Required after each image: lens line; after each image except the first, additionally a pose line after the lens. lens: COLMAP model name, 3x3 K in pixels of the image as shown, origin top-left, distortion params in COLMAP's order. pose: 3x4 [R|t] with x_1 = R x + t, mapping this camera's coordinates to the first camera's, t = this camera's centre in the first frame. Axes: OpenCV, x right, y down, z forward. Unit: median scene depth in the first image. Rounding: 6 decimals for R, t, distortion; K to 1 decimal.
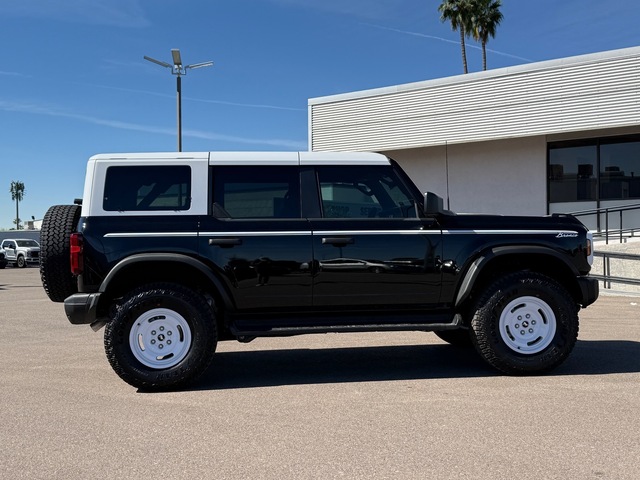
lens RADIAL K [[783.8, 0, 327.2], [0, 783.8, 236.1], [0, 0, 1]] dist [0.033536, 0.021166]
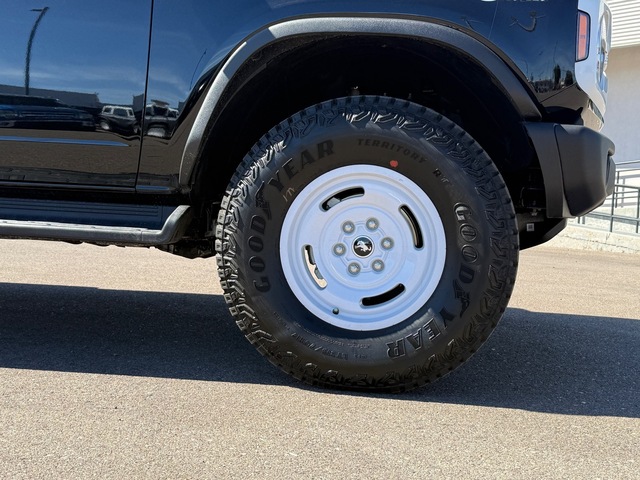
lens RADIAL K [[783.2, 0, 320.0], [0, 783.2, 240.0], [0, 0, 1]] dist [0.034887, 0.028614]
pose [[0.969404, 0.074914, -0.233761, 0.315903], [-0.061480, 0.996038, 0.064247, 0.088016], [0.237648, -0.047910, 0.970169, 0.657086]]
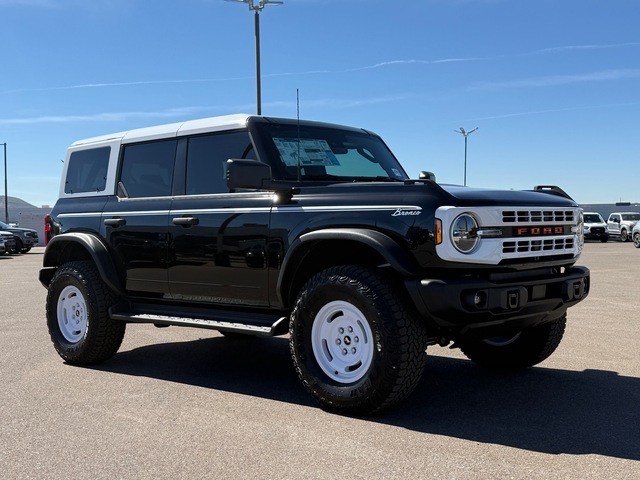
lens RADIAL K [[783.2, 0, 320.0], [0, 783.2, 240.0], [0, 0, 1]] dist [0.034887, 0.028614]
pose [[0.674452, 0.018805, -0.738079, 0.750860], [0.010103, 0.999347, 0.034693, -0.001721], [0.738250, -0.030856, 0.673821, 0.515805]]
